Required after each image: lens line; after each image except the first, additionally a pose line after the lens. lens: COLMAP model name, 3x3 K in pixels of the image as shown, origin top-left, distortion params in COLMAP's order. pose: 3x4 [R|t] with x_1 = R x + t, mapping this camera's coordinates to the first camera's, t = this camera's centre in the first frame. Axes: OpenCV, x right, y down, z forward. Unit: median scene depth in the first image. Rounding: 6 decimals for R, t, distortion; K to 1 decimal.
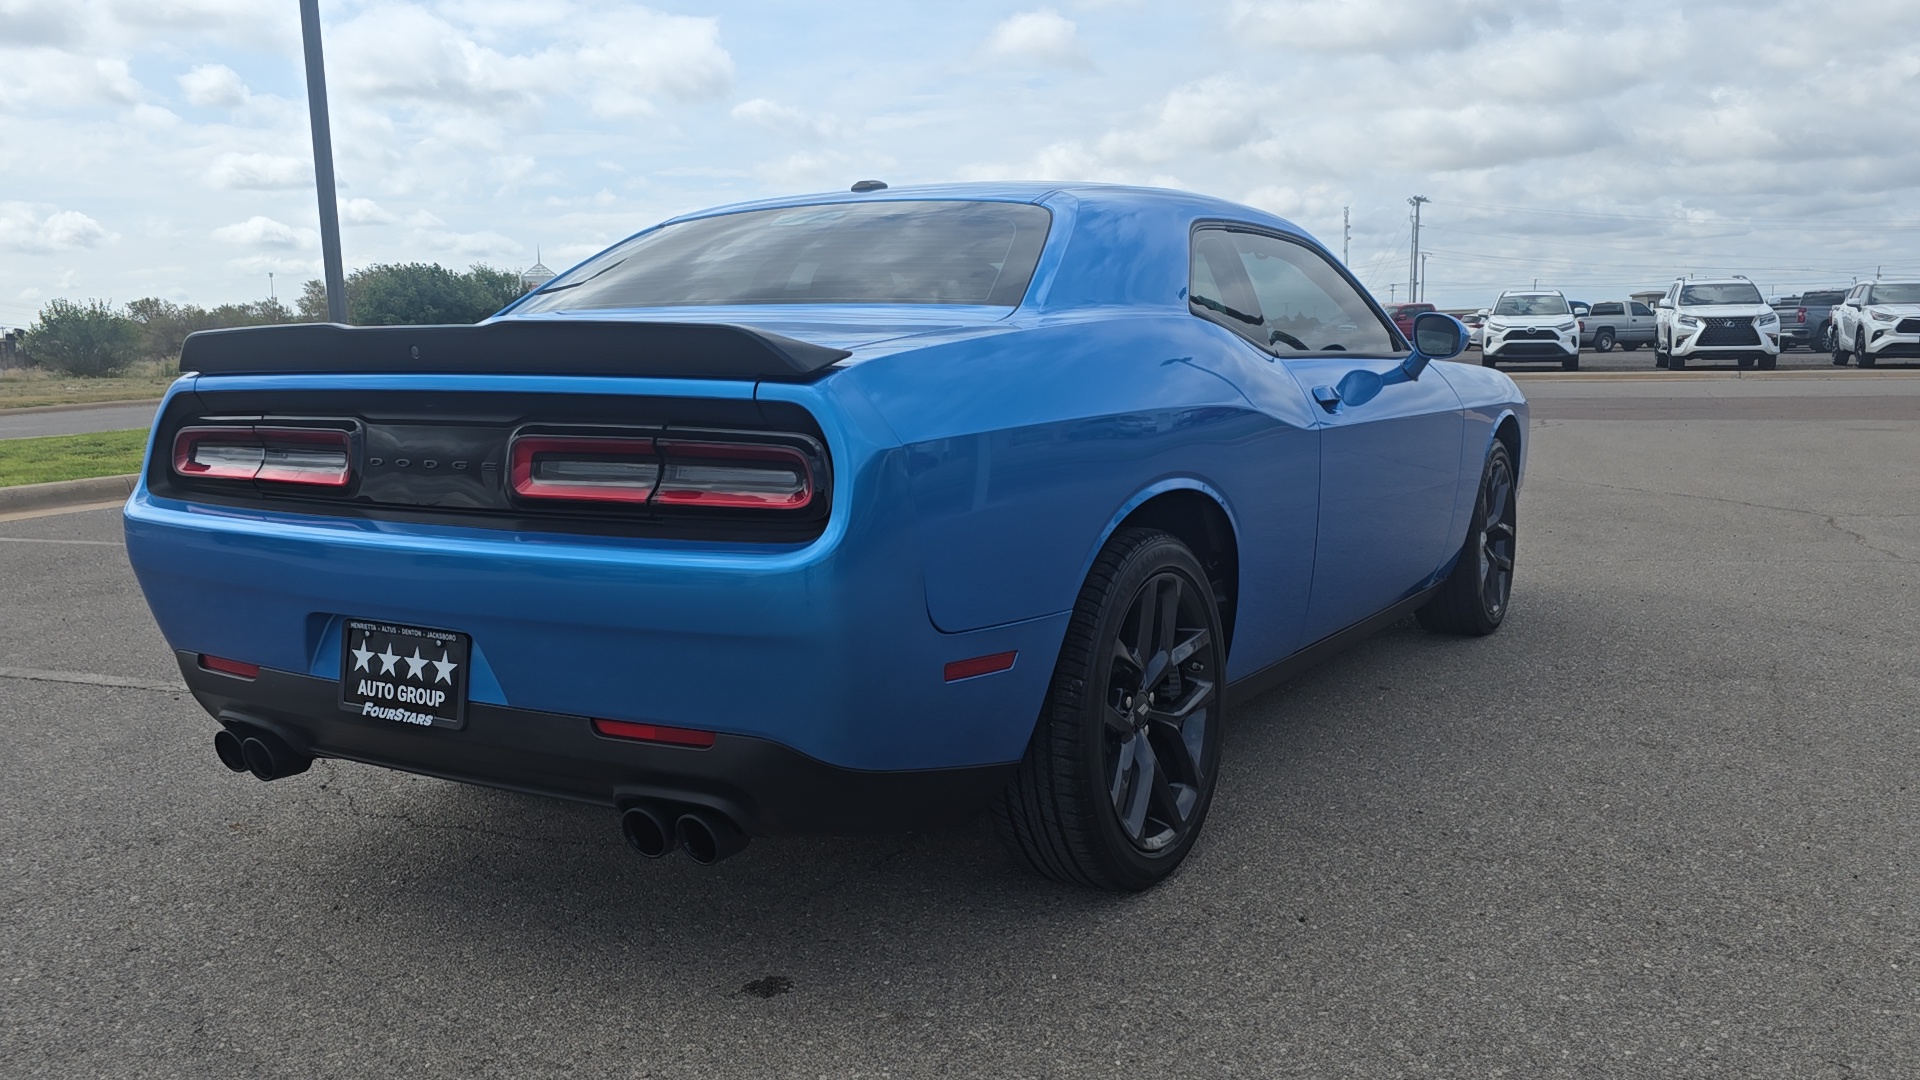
lens RADIAL K [[1607.3, 0, 956.5], [0, 1607.3, 535.8], [0, 0, 1]] dist [-0.005817, 0.016500]
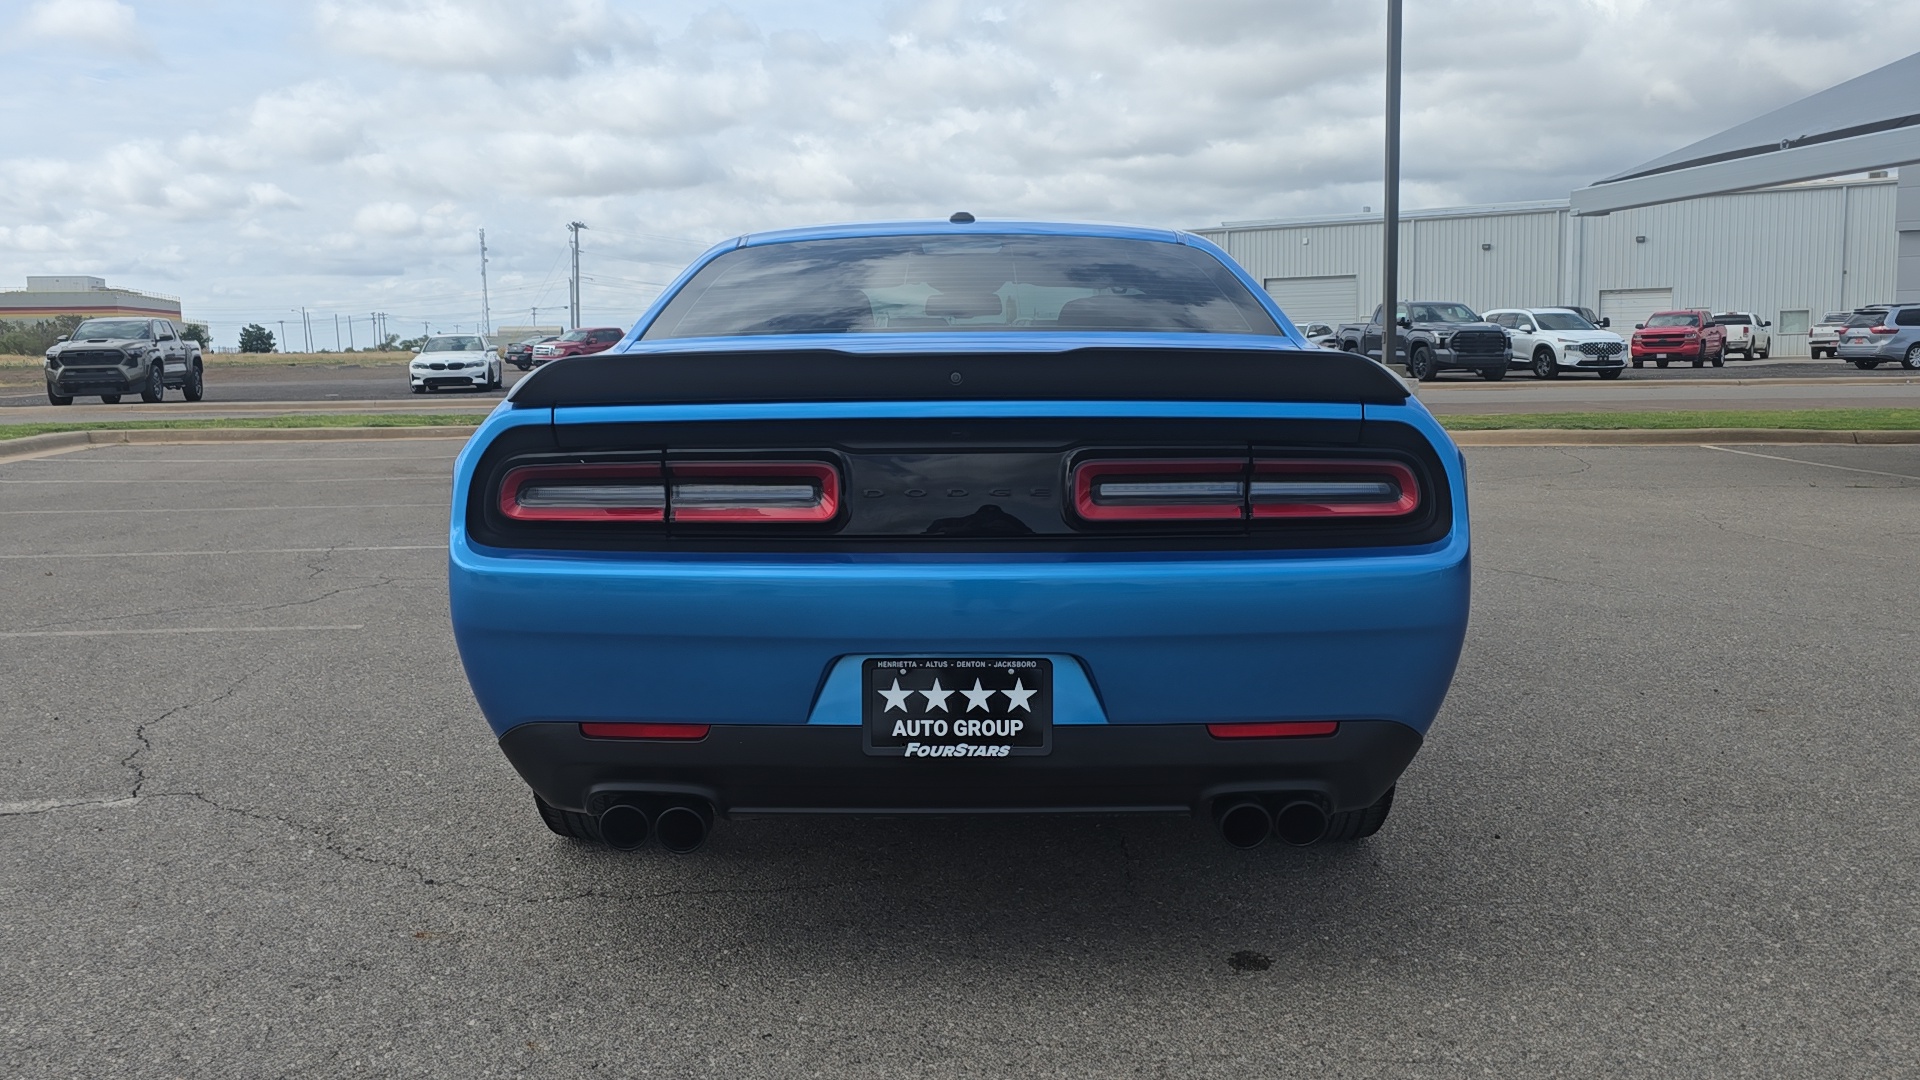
lens RADIAL K [[1607.3, 0, 959.5], [0, 1607.3, 539.0], [0, 0, 1]] dist [-0.005817, 0.016500]
pose [[0.862798, -0.052345, 0.502831, -0.814448], [0.058290, 0.998292, 0.003904, -0.019804], [-0.502177, 0.025941, 0.864376, 0.151870]]
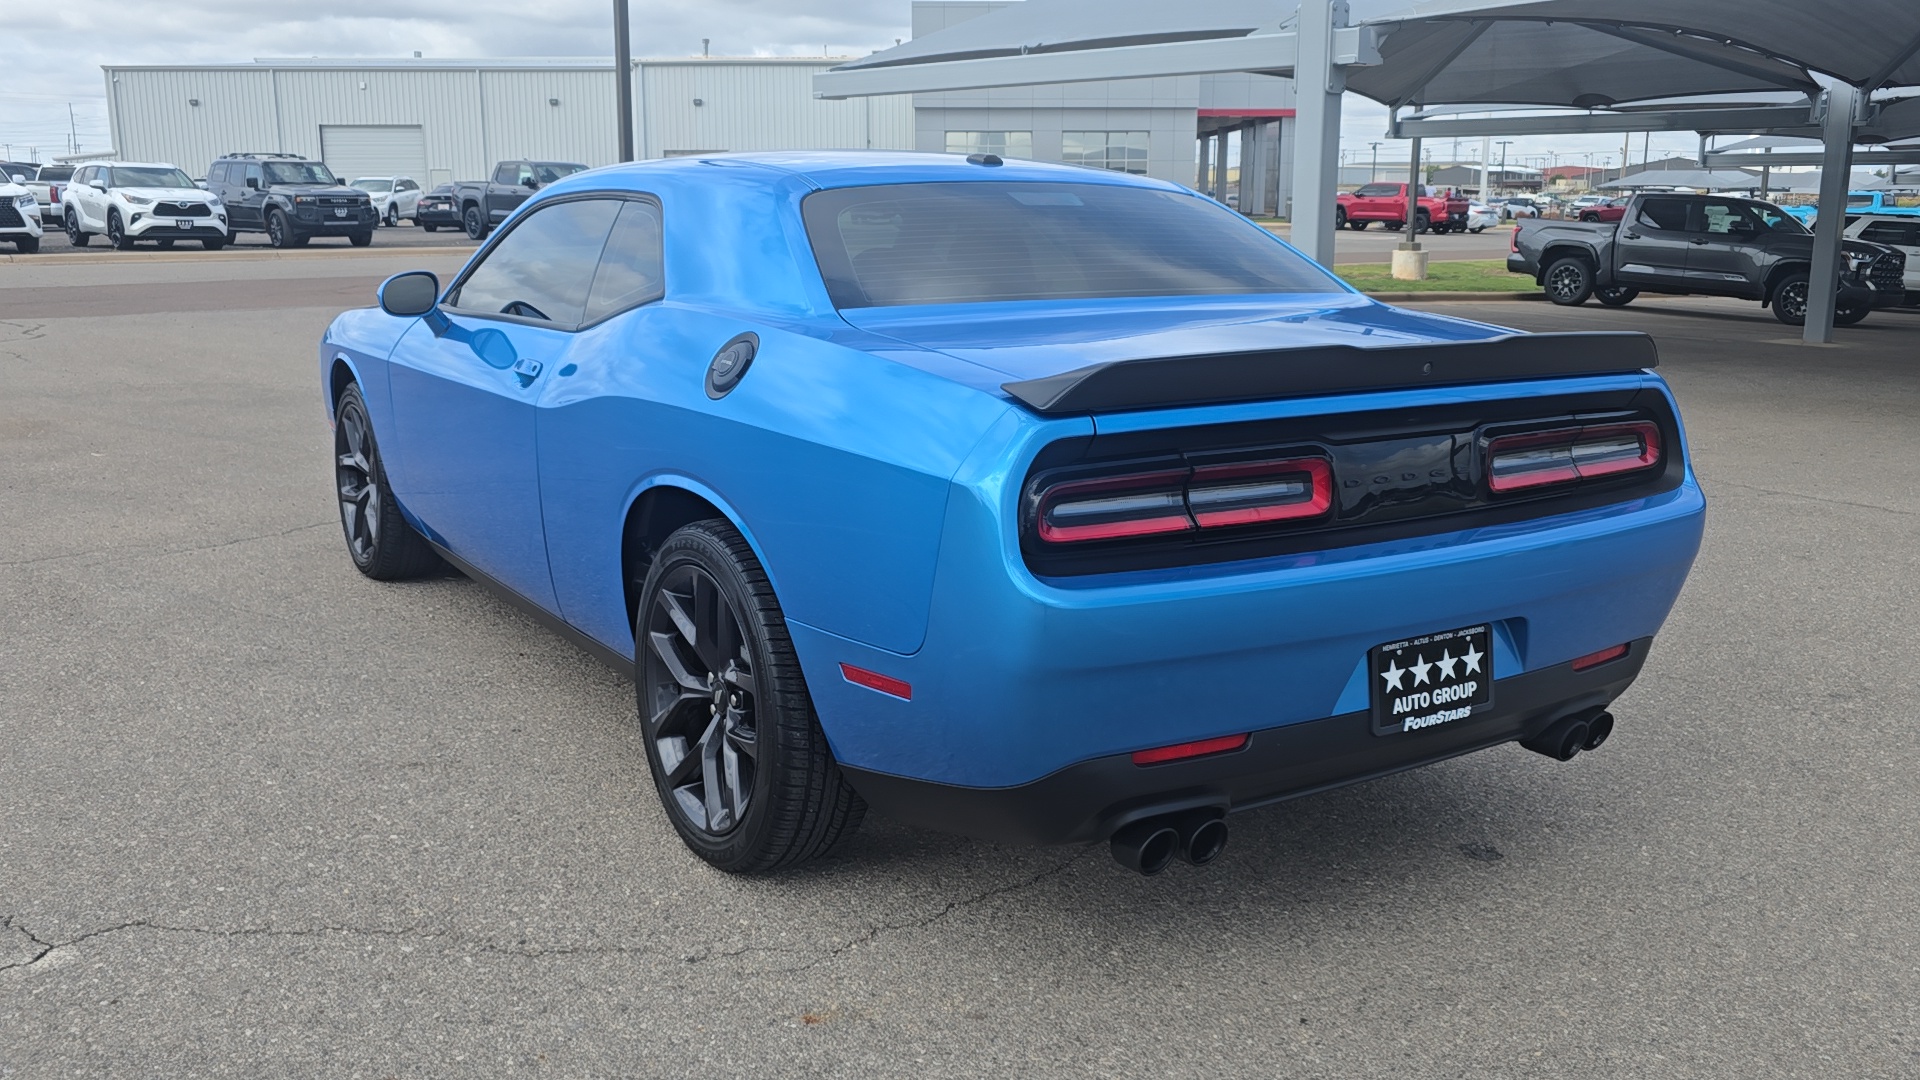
lens RADIAL K [[1607.3, 0, 958.7], [0, 1607.3, 534.2], [0, 0, 1]] dist [-0.005817, 0.016500]
pose [[0.434853, -0.166043, 0.885061, -1.362023], [0.095073, 0.985826, 0.138235, -0.176902], [-0.895469, 0.024033, 0.444475, 0.796848]]
